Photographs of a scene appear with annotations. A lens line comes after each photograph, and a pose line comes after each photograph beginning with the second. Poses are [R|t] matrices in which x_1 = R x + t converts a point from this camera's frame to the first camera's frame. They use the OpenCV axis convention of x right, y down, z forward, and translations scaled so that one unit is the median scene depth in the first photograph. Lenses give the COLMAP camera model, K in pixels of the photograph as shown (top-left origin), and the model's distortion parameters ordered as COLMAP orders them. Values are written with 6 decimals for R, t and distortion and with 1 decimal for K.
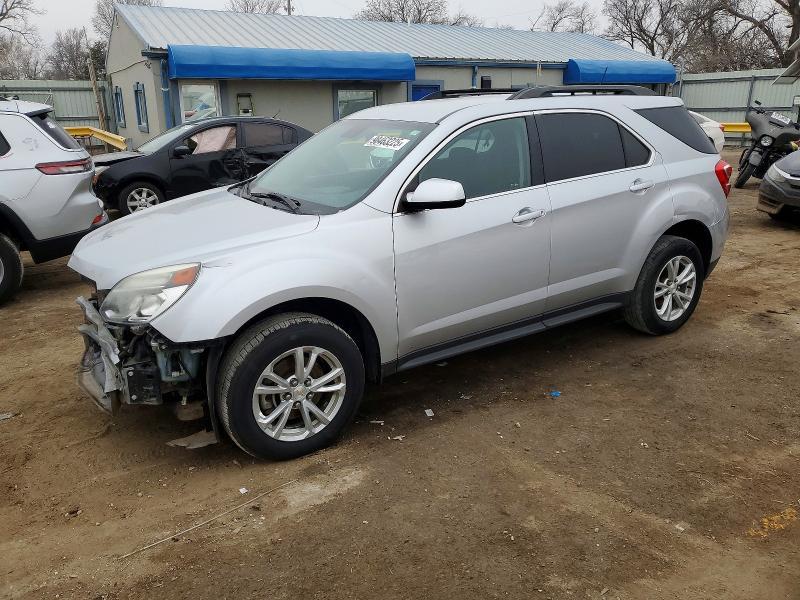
lens RADIAL K [[620.0, 0, 396.0], [0, 620.0, 301.3], [0, 0, 1]] dist [-0.006177, 0.039728]
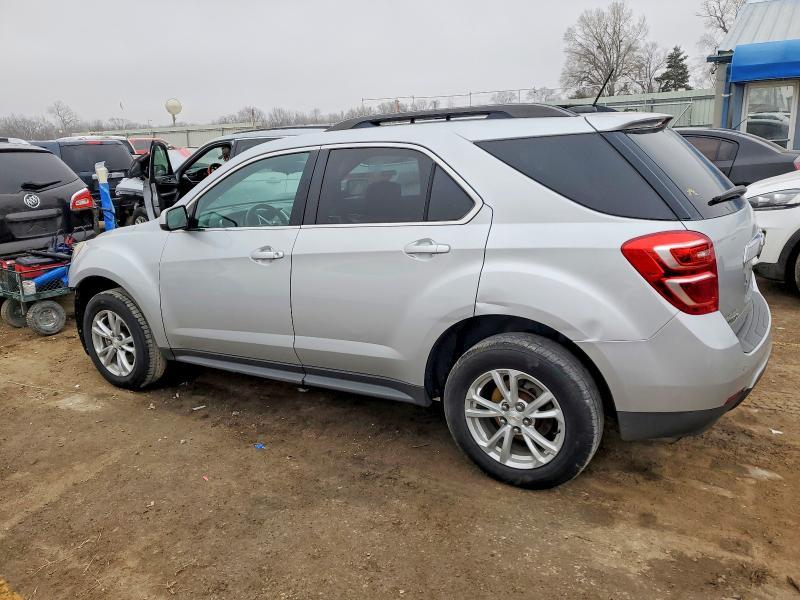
lens RADIAL K [[620.0, 0, 396.0], [0, 620.0, 301.3], [0, 0, 1]] dist [-0.006177, 0.039728]
pose [[0.455826, 0.230267, -0.859767, 1.006487], [-0.232404, 0.963238, 0.134764, -0.214812], [0.859192, 0.138384, 0.492584, 0.622252]]
